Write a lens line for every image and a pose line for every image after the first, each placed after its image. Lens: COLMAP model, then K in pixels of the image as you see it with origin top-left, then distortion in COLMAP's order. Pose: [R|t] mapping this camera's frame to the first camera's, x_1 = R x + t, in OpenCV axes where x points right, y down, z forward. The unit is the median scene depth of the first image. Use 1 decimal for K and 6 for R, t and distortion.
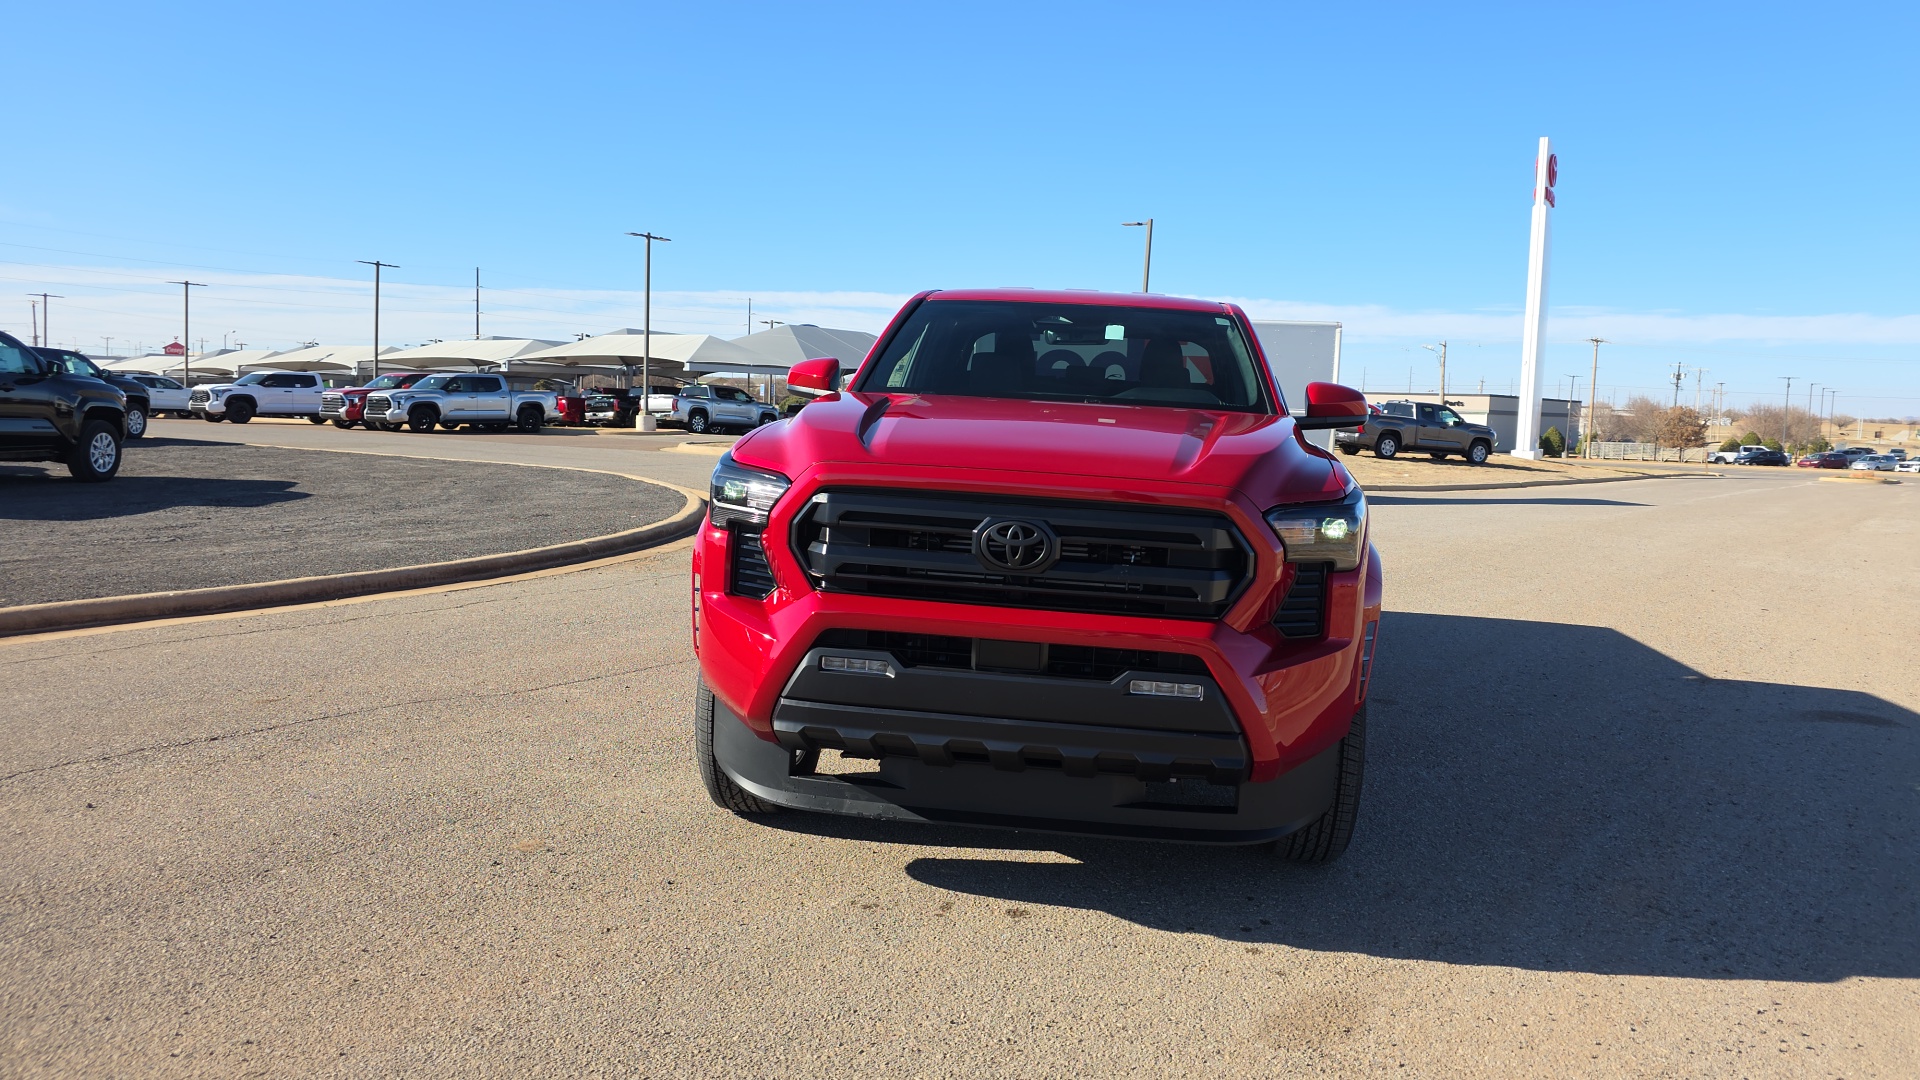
lens RADIAL K [[1346.1, 0, 1093.9], [0, 1346.1, 534.9], [0, 0, 1]] dist [0.068855, -0.062501]
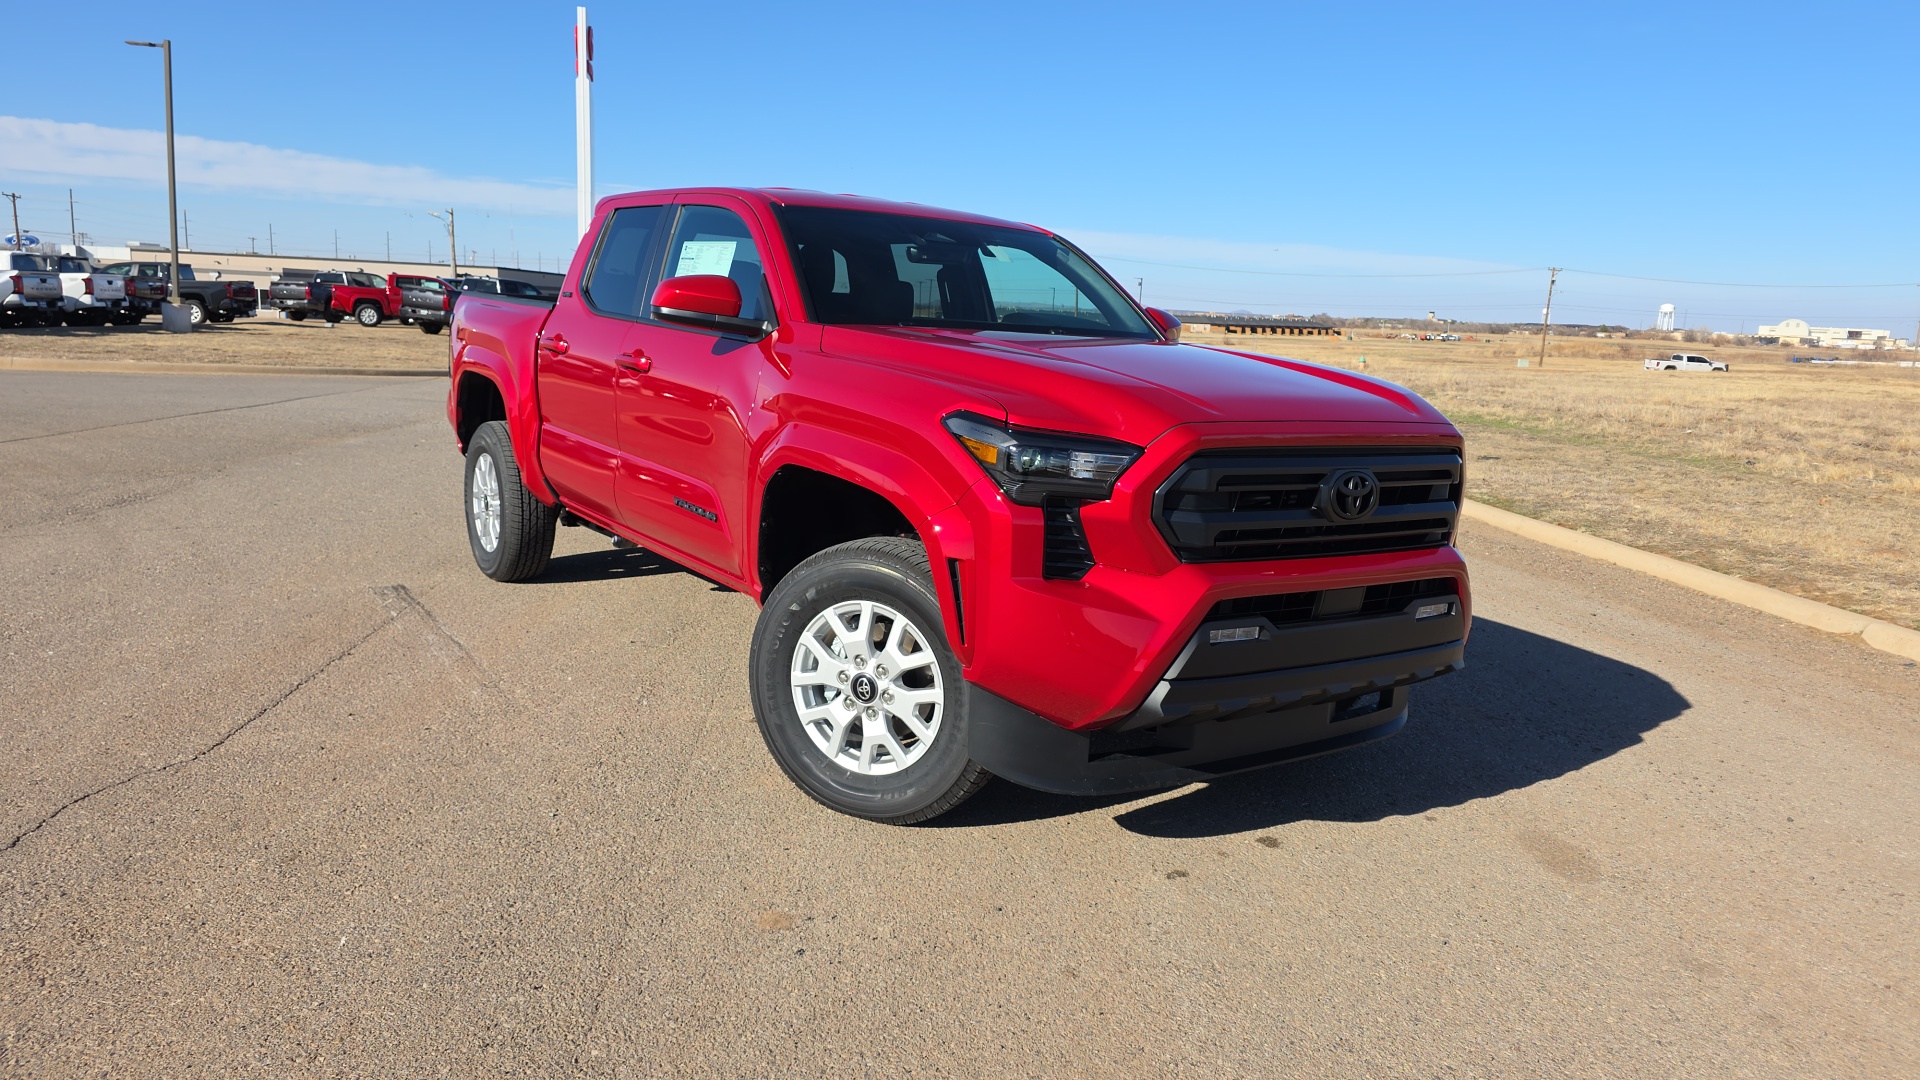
lens RADIAL K [[1305.3, 0, 913.6], [0, 1305.3, 581.6], [0, 0, 1]] dist [0.060137, -0.057215]
pose [[0.757262, -0.133290, 0.639365, -0.167337], [0.042881, 0.986988, 0.154972, -0.017176], [-0.651702, -0.089937, 0.753124, 0.078744]]
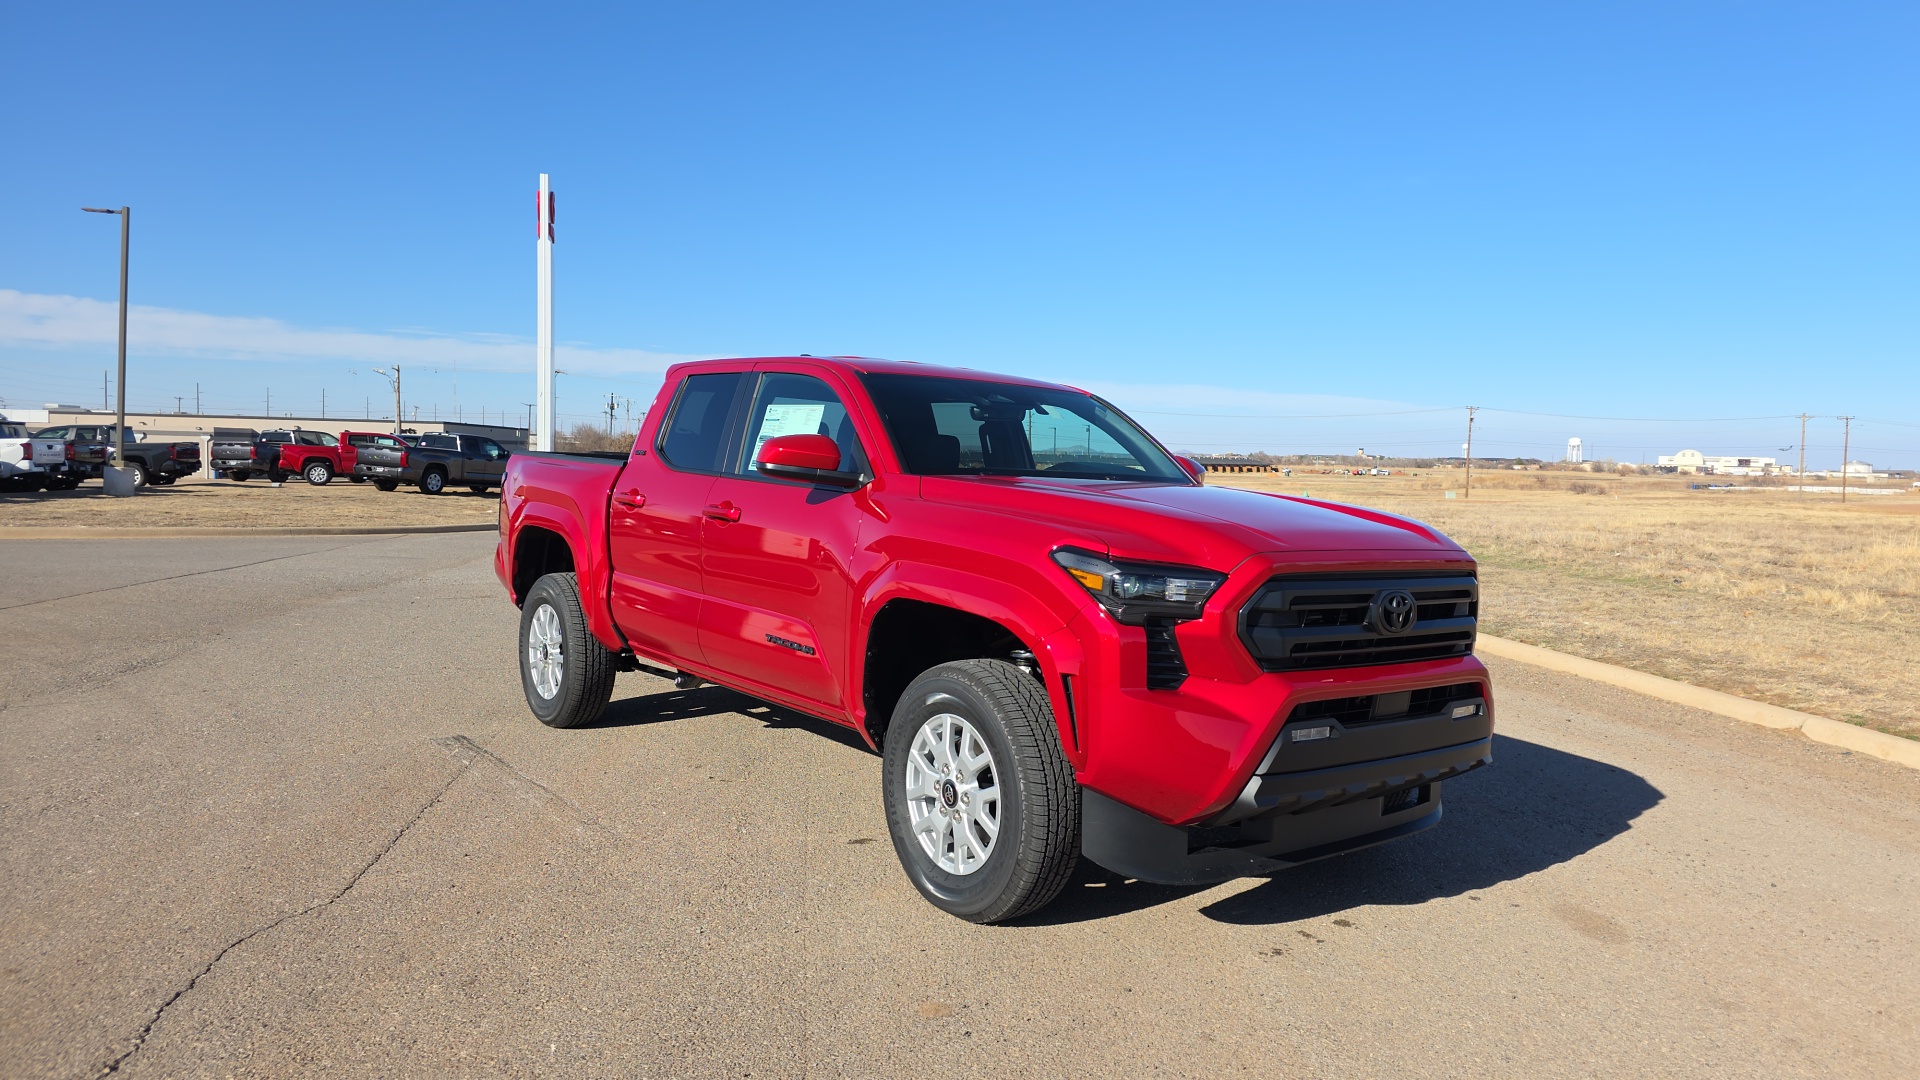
lens RADIAL K [[1338.6, 0, 986.6], [0, 1338.6, 542.0], [0, 0, 1]] dist [0.068541, -0.061674]
pose [[0.684911, -0.063091, 0.725890, -0.204972], [0.067531, 0.997453, 0.022976, -0.018667], [-0.725491, 0.033283, 0.687427, 0.074928]]
